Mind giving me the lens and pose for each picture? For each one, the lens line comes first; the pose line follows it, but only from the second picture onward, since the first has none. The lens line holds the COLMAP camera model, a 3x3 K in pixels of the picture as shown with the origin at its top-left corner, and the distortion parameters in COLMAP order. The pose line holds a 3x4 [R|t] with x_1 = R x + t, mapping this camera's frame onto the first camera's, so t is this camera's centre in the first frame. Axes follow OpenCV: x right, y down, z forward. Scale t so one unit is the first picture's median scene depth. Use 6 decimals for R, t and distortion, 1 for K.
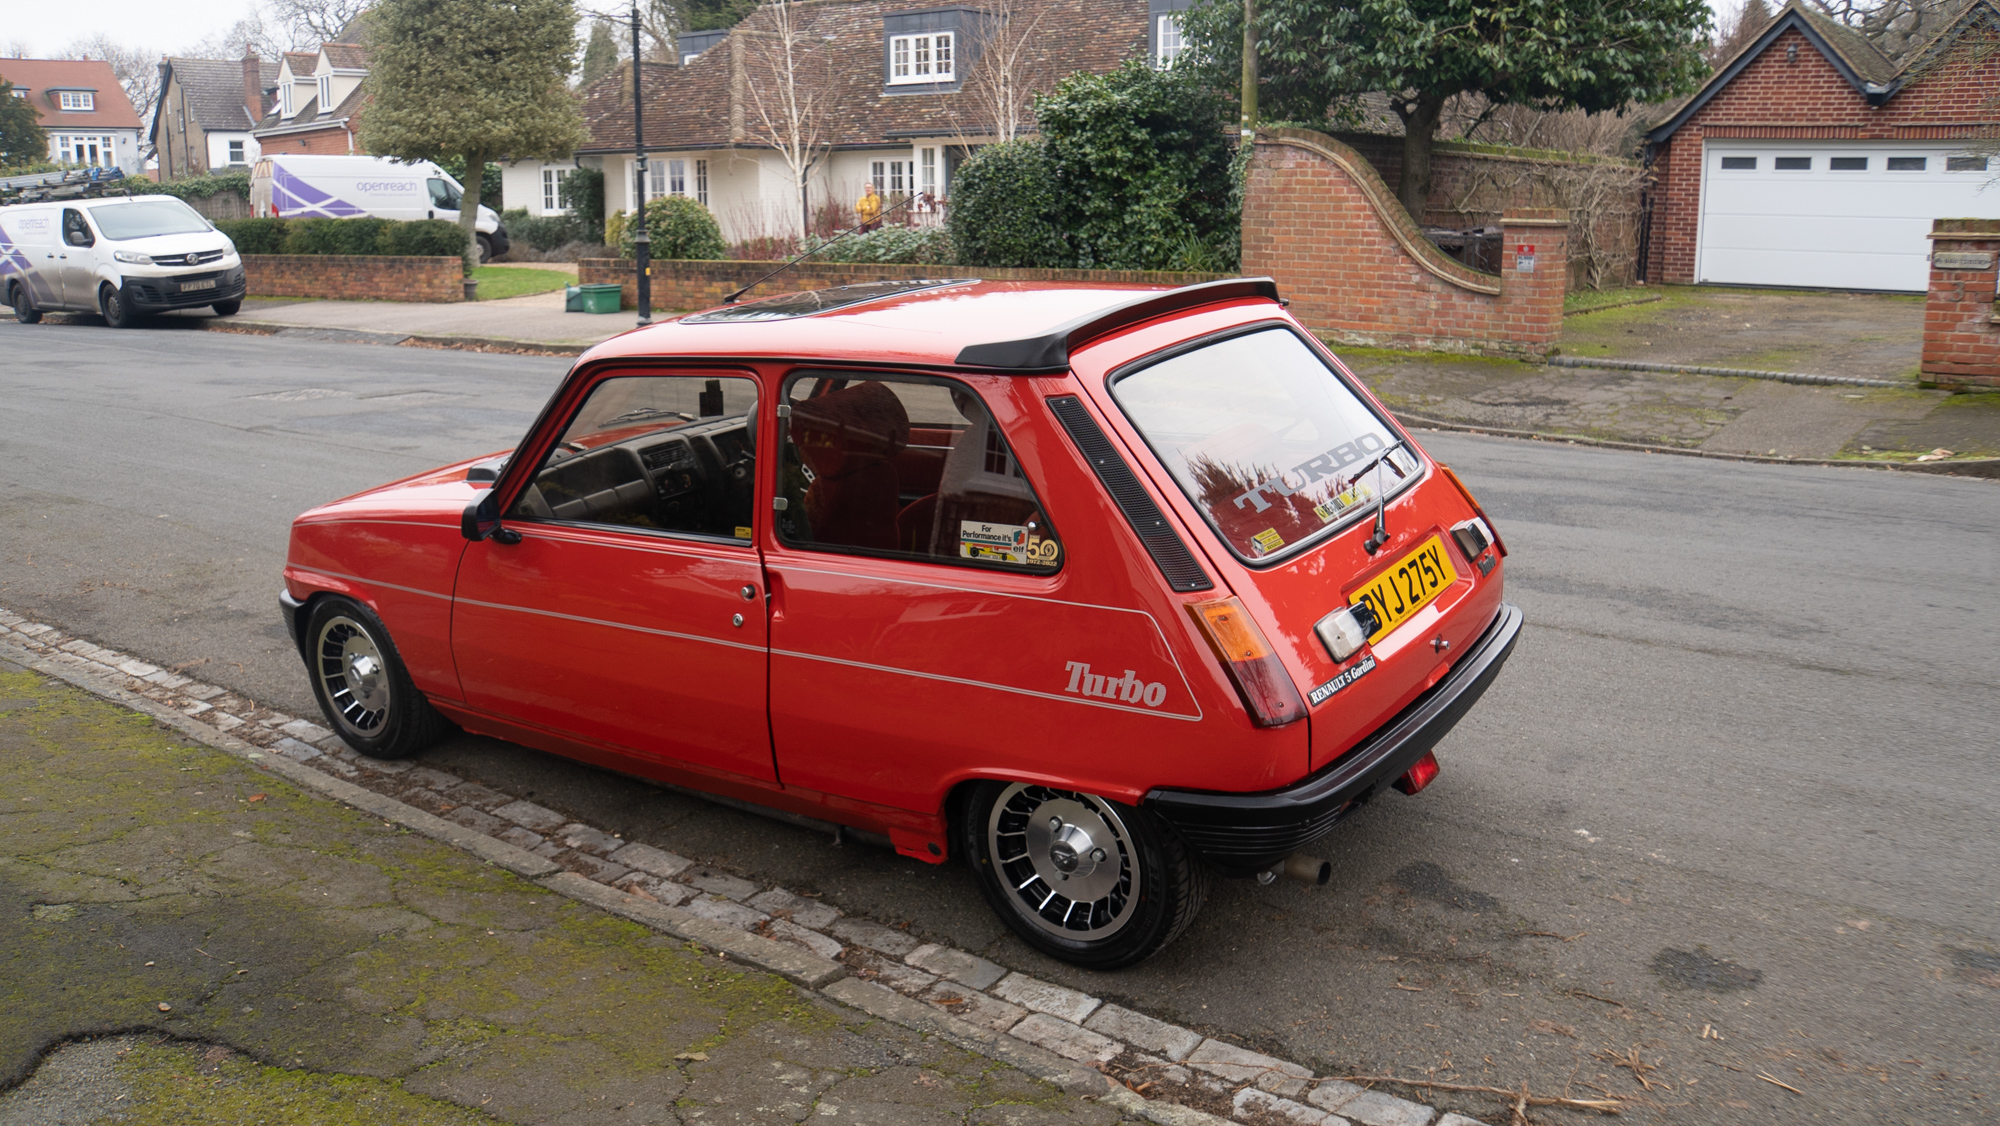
lens RADIAL K [[1618.1, 0, 1003.7], [0, 1618.1, 563.7], [0, 0, 1]] dist [-0.164657, 0.105405]
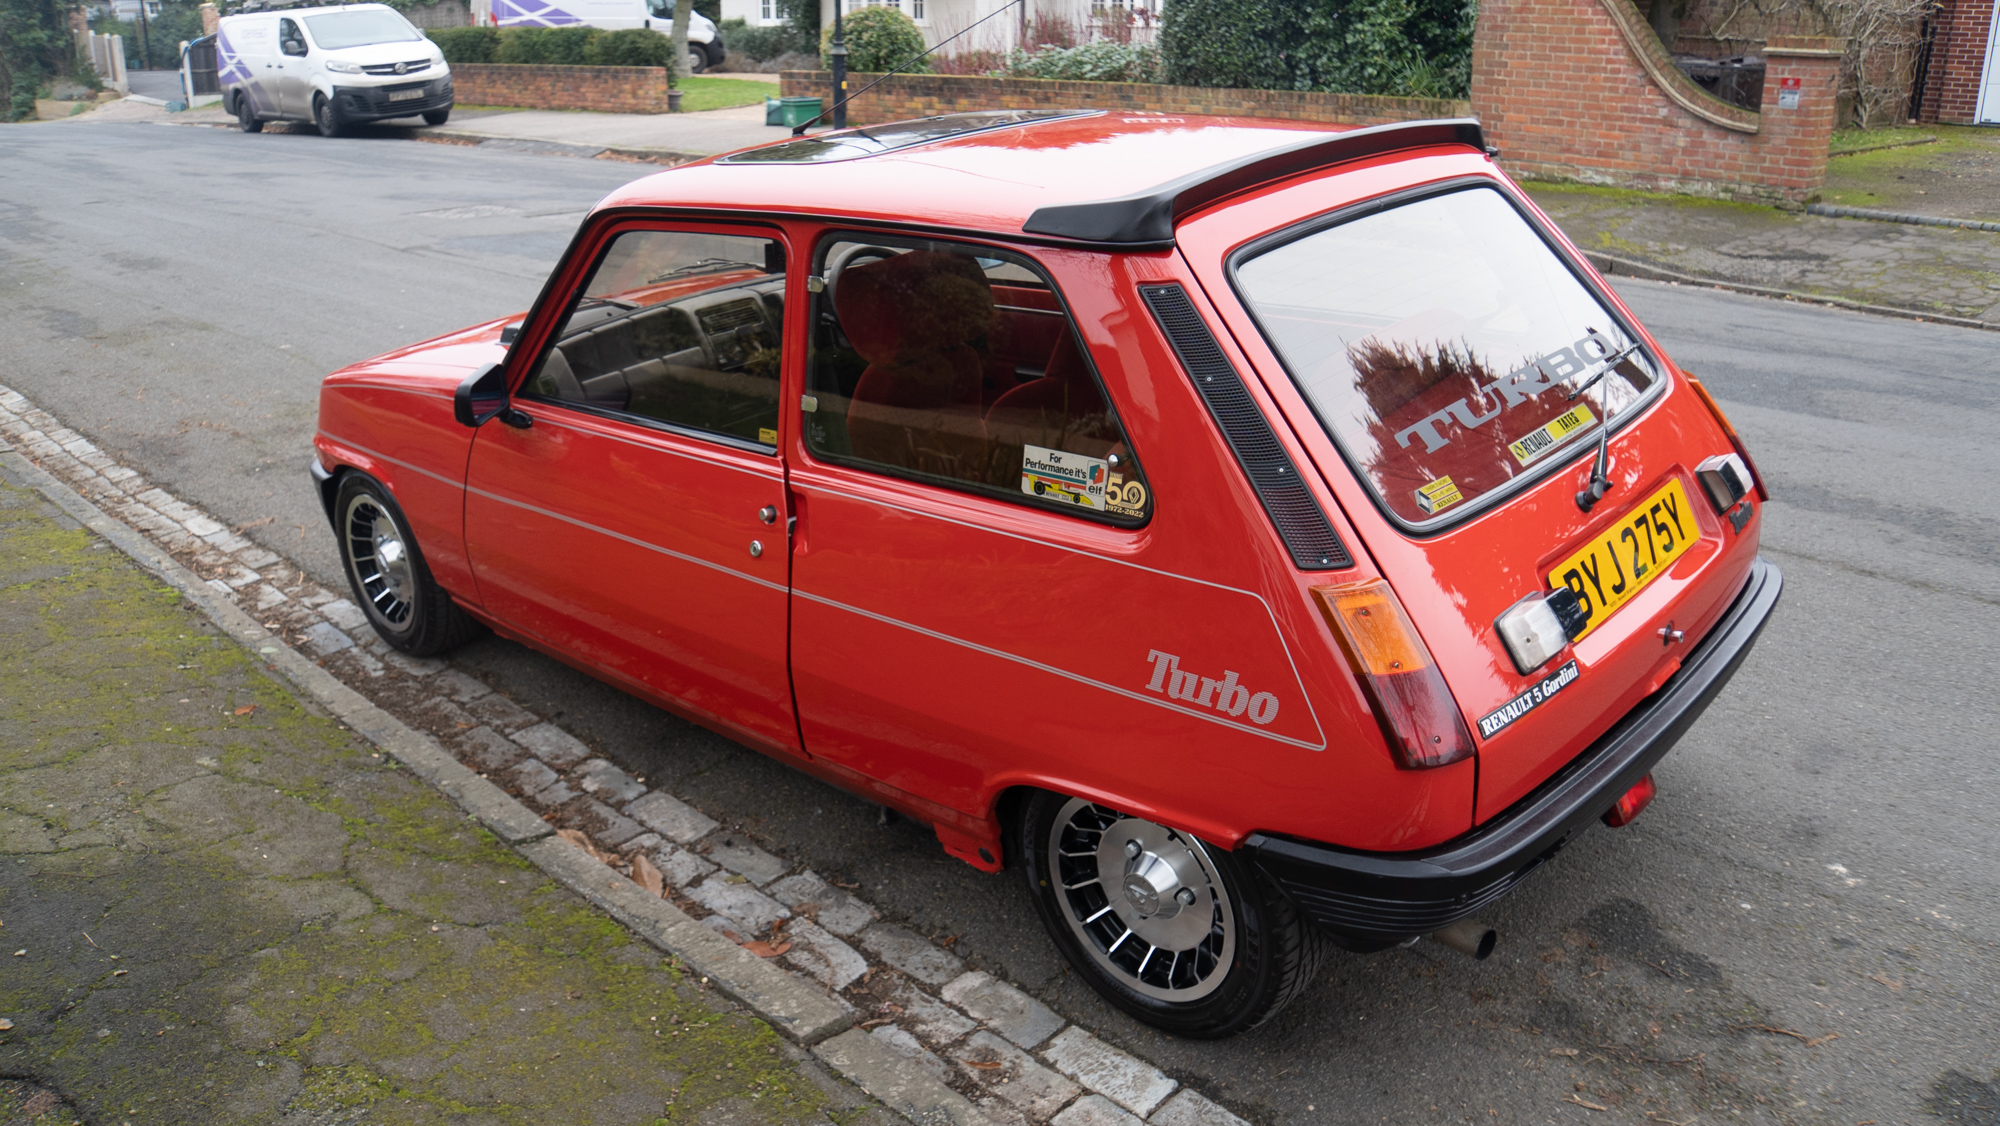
lens RADIAL K [[1599.3, 0, 1013.8], [0, 1599.3, 555.5], [0, 0, 1]] dist [-0.171133, 0.104164]
pose [[0.990900, 0.048254, -0.125654, 0.047341], [-0.034263, 0.993206, 0.111215, -0.042648], [0.130166, -0.105897, 0.985821, 0.199298]]
